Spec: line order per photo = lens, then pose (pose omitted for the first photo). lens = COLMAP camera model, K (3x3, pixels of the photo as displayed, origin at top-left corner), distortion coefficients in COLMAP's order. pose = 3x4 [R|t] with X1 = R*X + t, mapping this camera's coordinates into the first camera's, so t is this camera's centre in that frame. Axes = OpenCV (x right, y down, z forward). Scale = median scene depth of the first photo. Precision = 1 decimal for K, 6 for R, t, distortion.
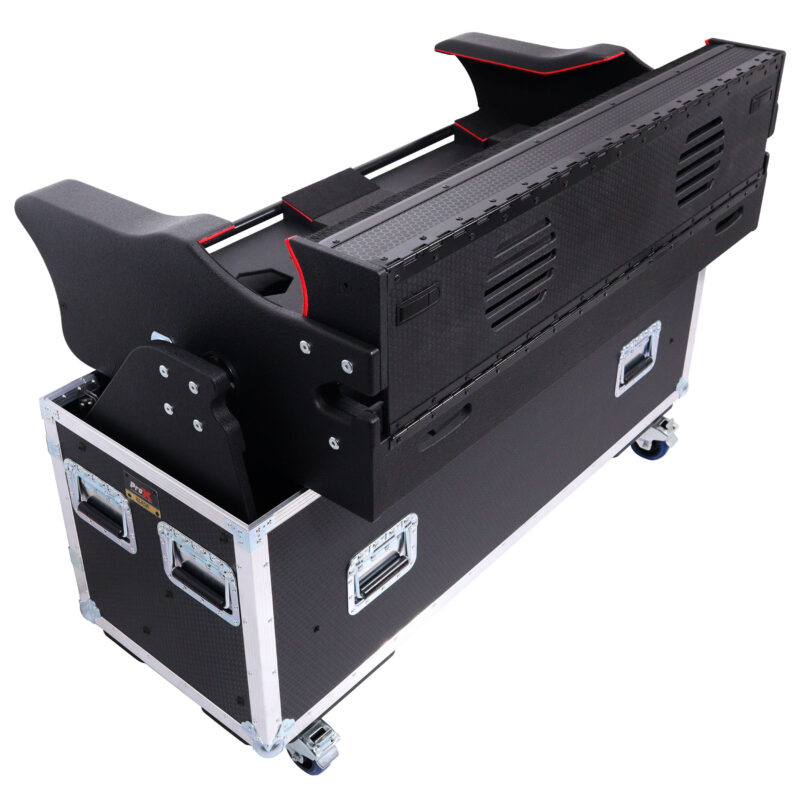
lens RADIAL K [[1115.7, 0, 379.2], [0, 1115.7, 352.8], [0, 0, 1]] dist [-0.099706, 0.000000]
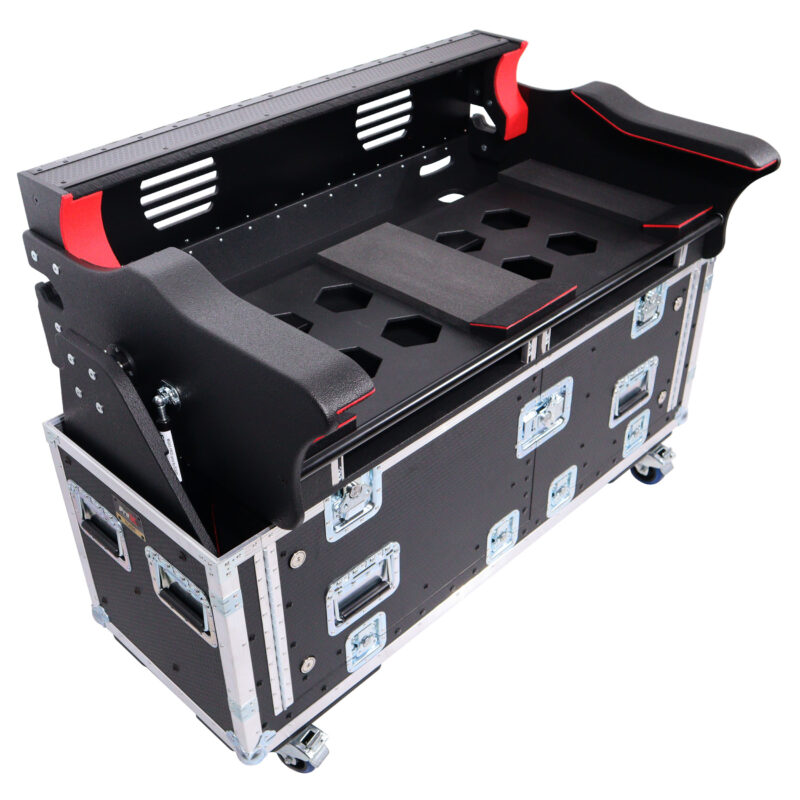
lens RADIAL K [[984.0, 0, 377.8], [0, 984.0, 424.5], [0, 0, 1]] dist [-0.072708, 0.000000]
pose [[0.997123, 0.030895, -0.069224, 0.076440], [-0.025537, 0.996704, 0.076996, -0.037247], [0.071375, -0.075007, 0.994625, 0.089202]]
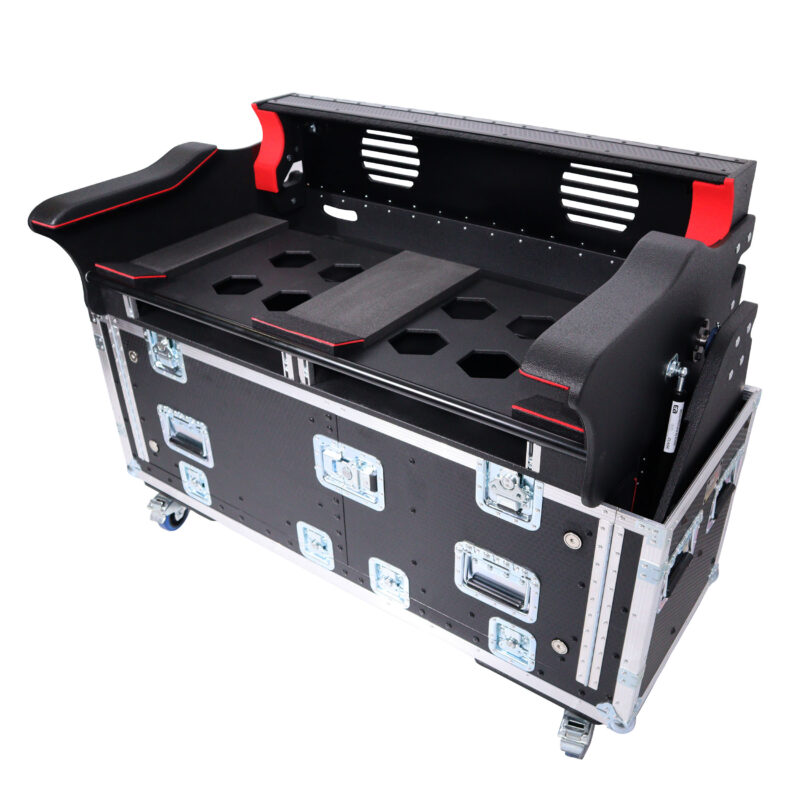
lens RADIAL K [[823.0, 0, 407.0], [0, 823.0, 403.7], [0, 0, 1]] dist [-0.095001, 0.000000]
pose [[0.090479, 0.530433, -0.842885, 0.880579], [-0.510412, 0.751446, 0.418100, -0.417536], [0.855157, 0.392389, 0.338729, 0.878680]]
